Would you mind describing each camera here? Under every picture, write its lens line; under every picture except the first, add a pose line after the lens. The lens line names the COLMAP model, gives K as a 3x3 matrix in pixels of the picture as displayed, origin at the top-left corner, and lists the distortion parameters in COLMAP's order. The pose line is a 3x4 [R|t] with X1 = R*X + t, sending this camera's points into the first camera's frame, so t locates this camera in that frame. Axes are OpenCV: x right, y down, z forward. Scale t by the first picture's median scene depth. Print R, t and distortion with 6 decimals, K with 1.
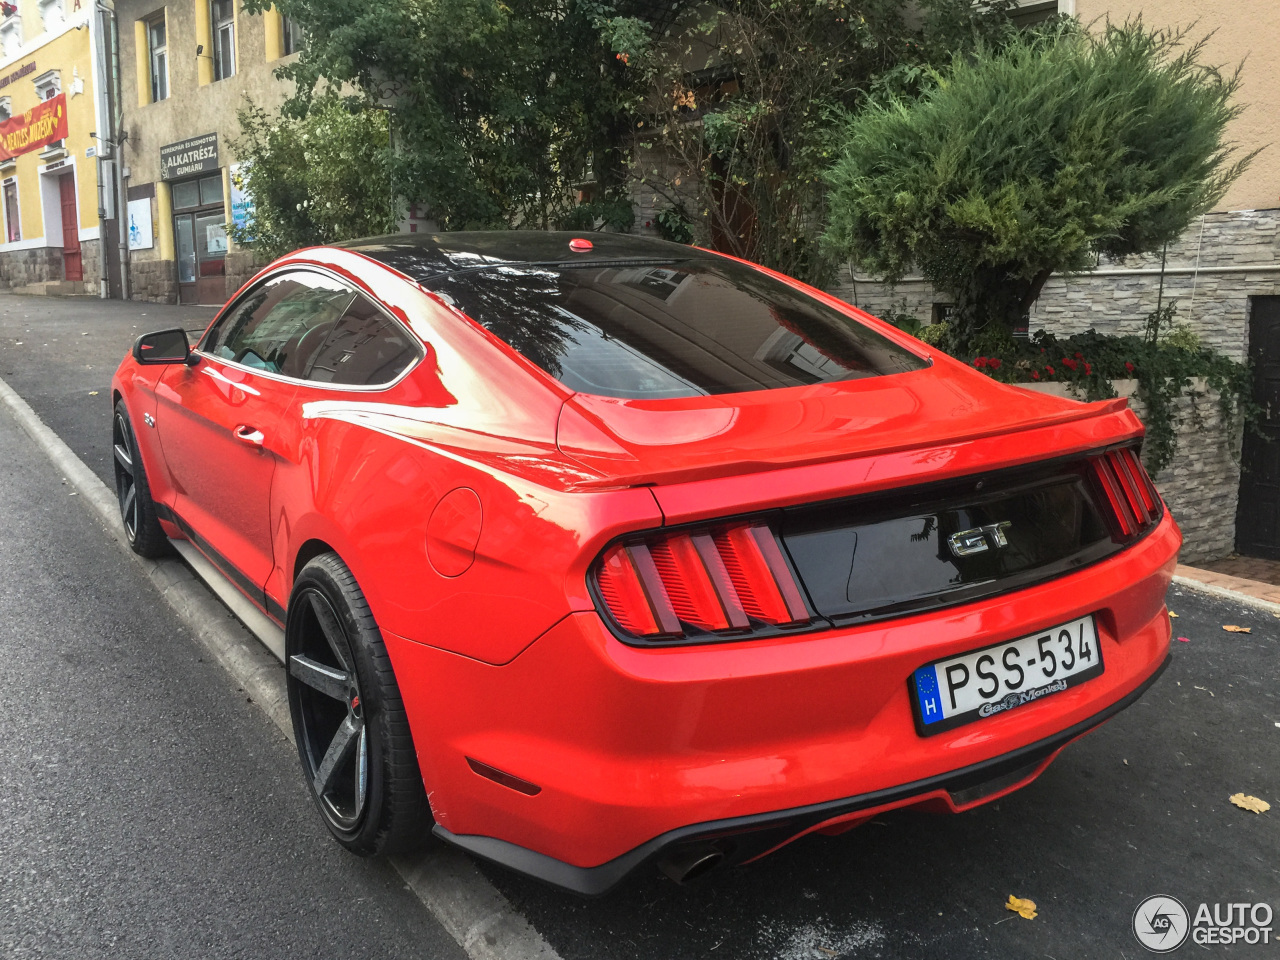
lens RADIAL K [[1109.1, 0, 671.0], [0, 1109.1, 480.3], [0, 0, 1]] dist [0.171672, -0.247842]
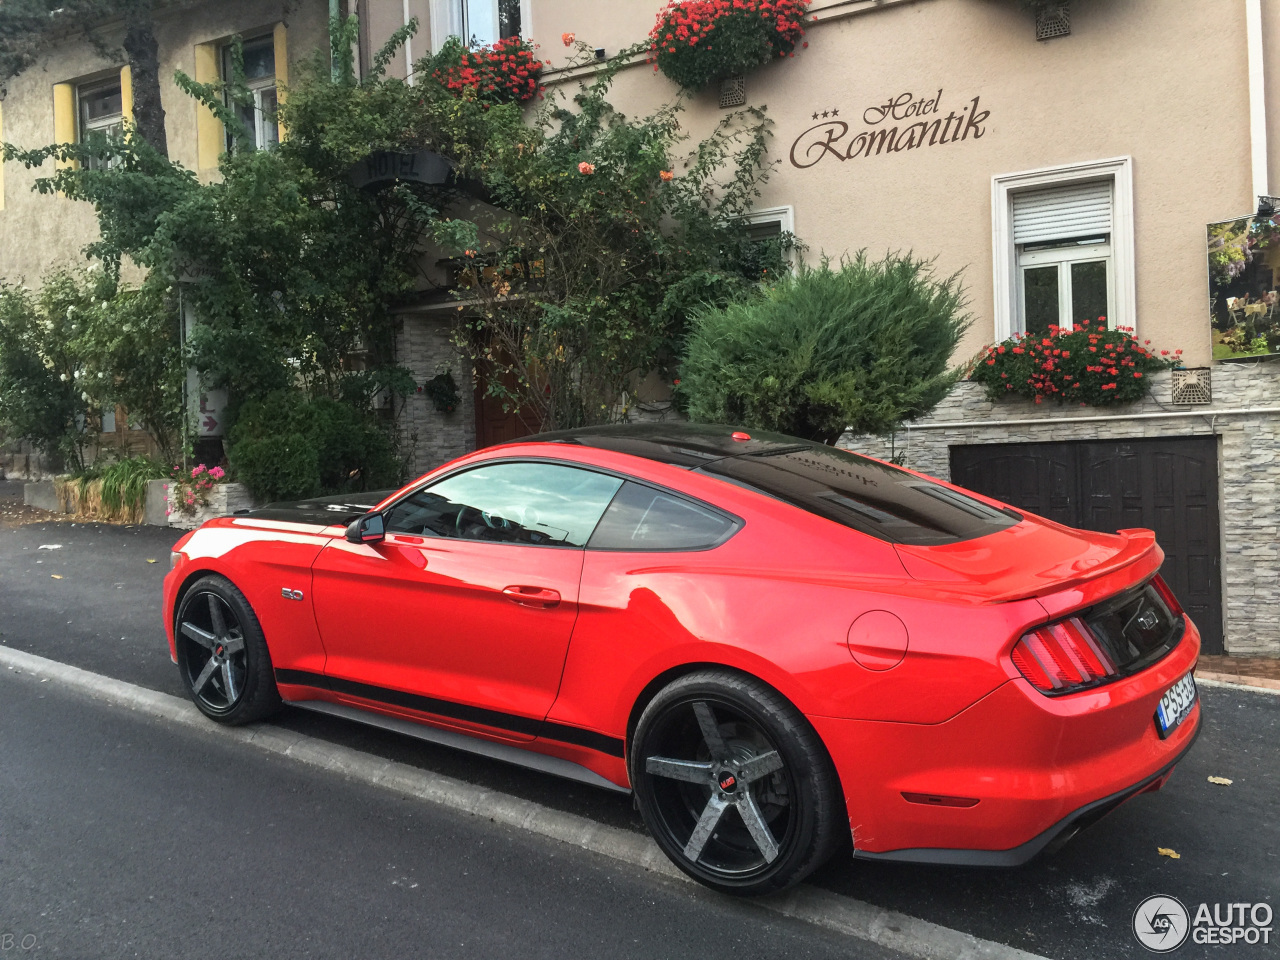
lens RADIAL K [[1109.1, 0, 671.0], [0, 1109.1, 480.3], [0, 0, 1]] dist [0.171672, -0.247842]
pose [[0.935670, -0.042437, 0.350315, -0.341738], [0.086381, 0.990084, -0.110780, -0.008794], [-0.342140, 0.133914, 0.930058, -0.121157]]
